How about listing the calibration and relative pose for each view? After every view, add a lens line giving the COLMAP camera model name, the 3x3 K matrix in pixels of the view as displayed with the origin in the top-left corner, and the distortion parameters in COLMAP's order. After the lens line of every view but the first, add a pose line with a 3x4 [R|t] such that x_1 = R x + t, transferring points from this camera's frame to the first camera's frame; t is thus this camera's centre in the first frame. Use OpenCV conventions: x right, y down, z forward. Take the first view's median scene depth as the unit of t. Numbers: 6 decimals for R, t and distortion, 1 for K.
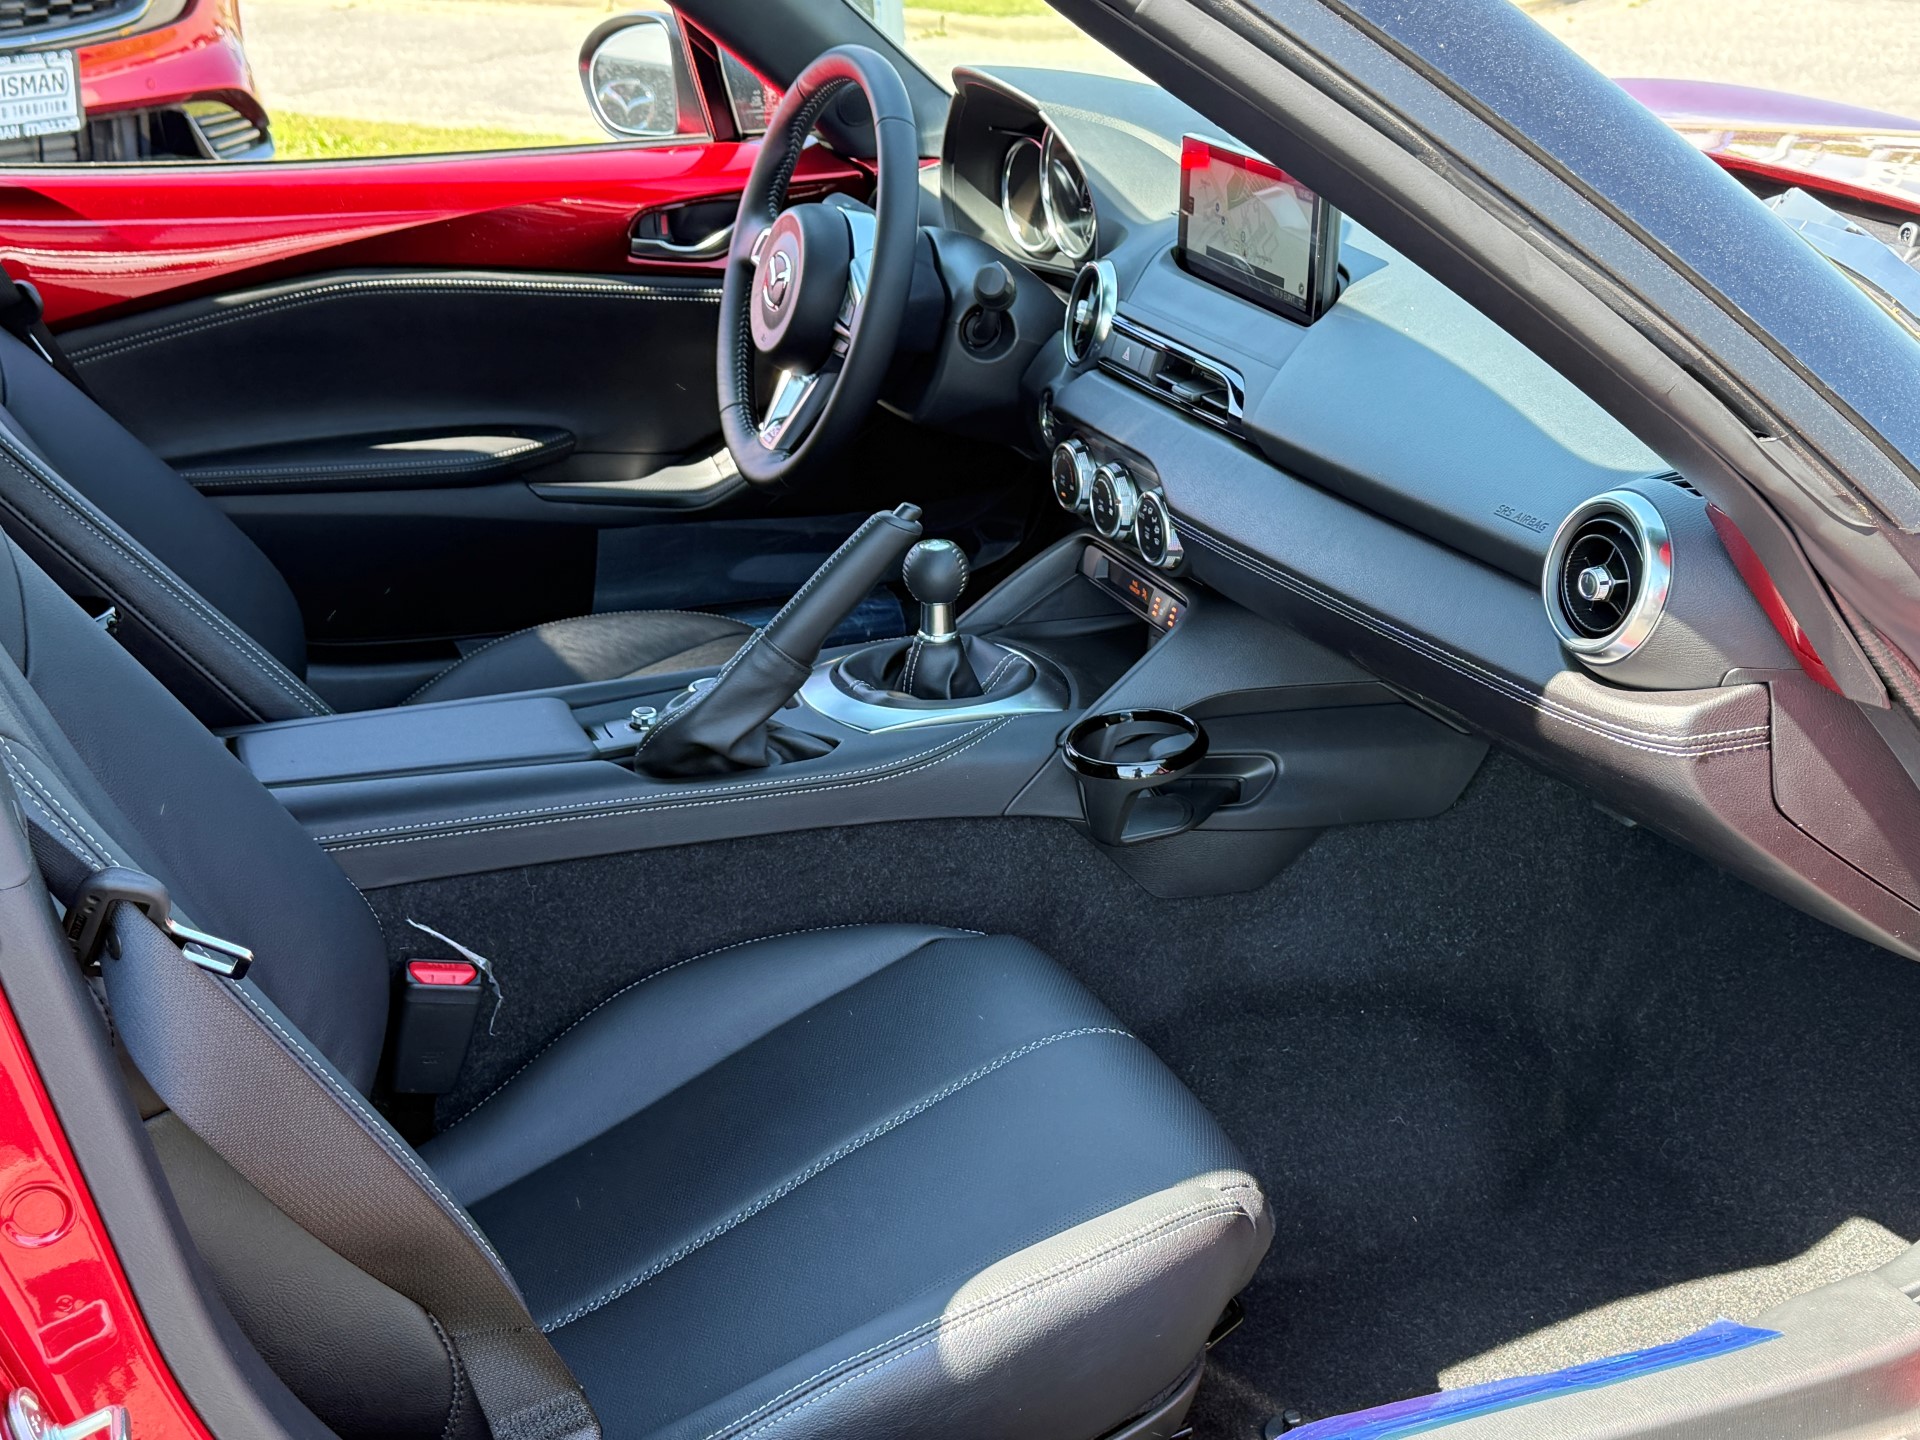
lens RADIAL K [[2440.7, 0, 958.5], [0, 2440.7, 713.1], [0, 0, 1]] dist [0.112748, 0.000000]
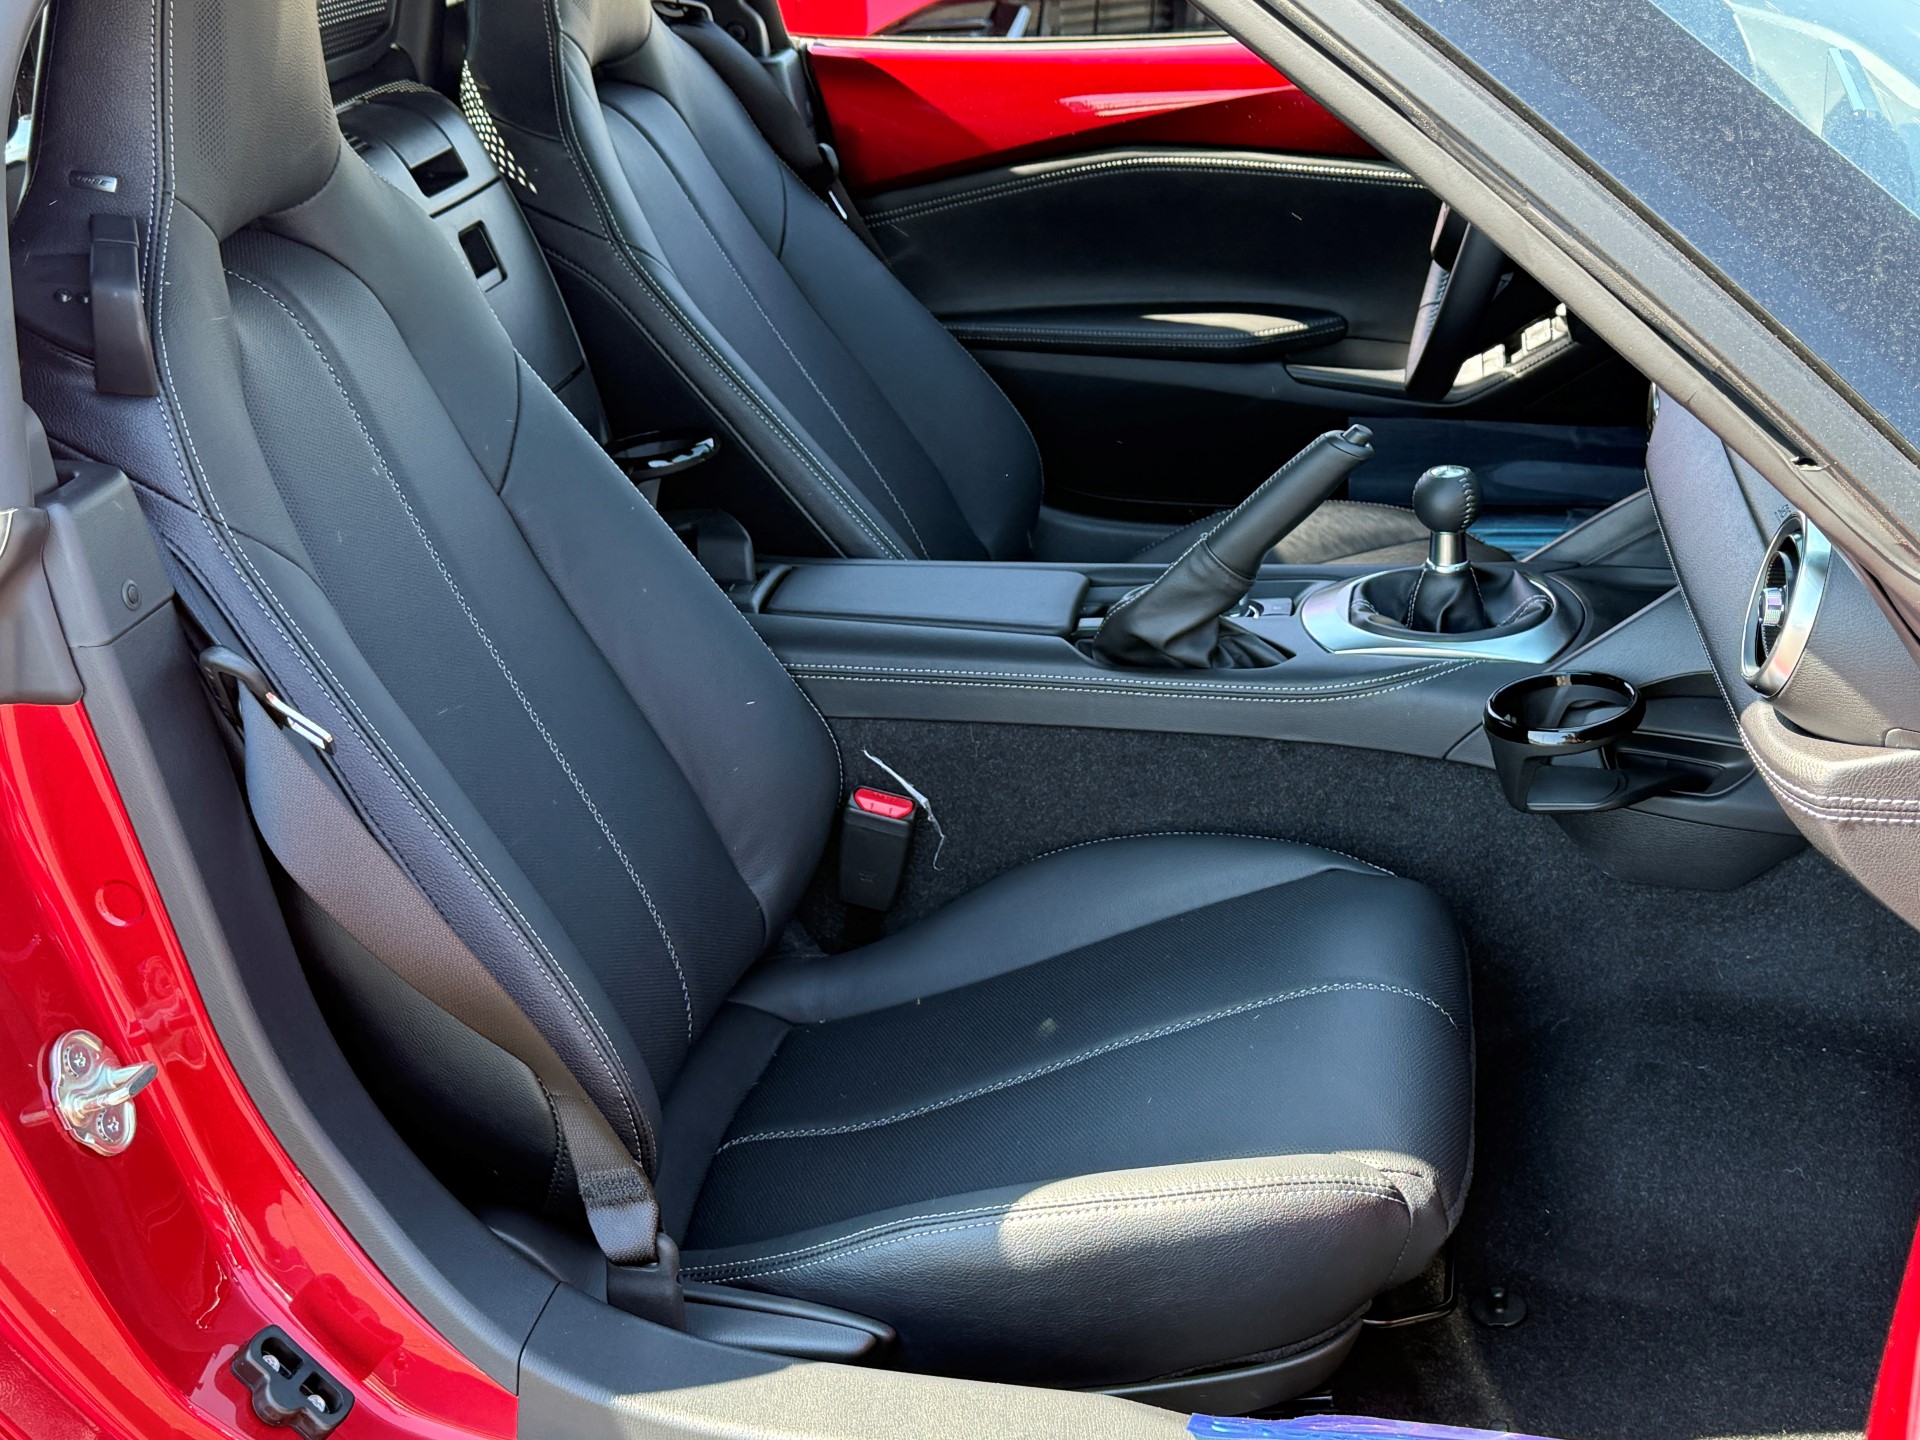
lens RADIAL K [[2440.7, 0, 958.8], [0, 2440.7, 727.8], [0, 0, 1]] dist [0.112748, 0.000000]
pose [[0.846661, 0.175712, -0.502285, 0.344404], [-0.141226, 0.984258, 0.106264, -0.046758], [0.513050, -0.019034, 0.858148, 0.068842]]
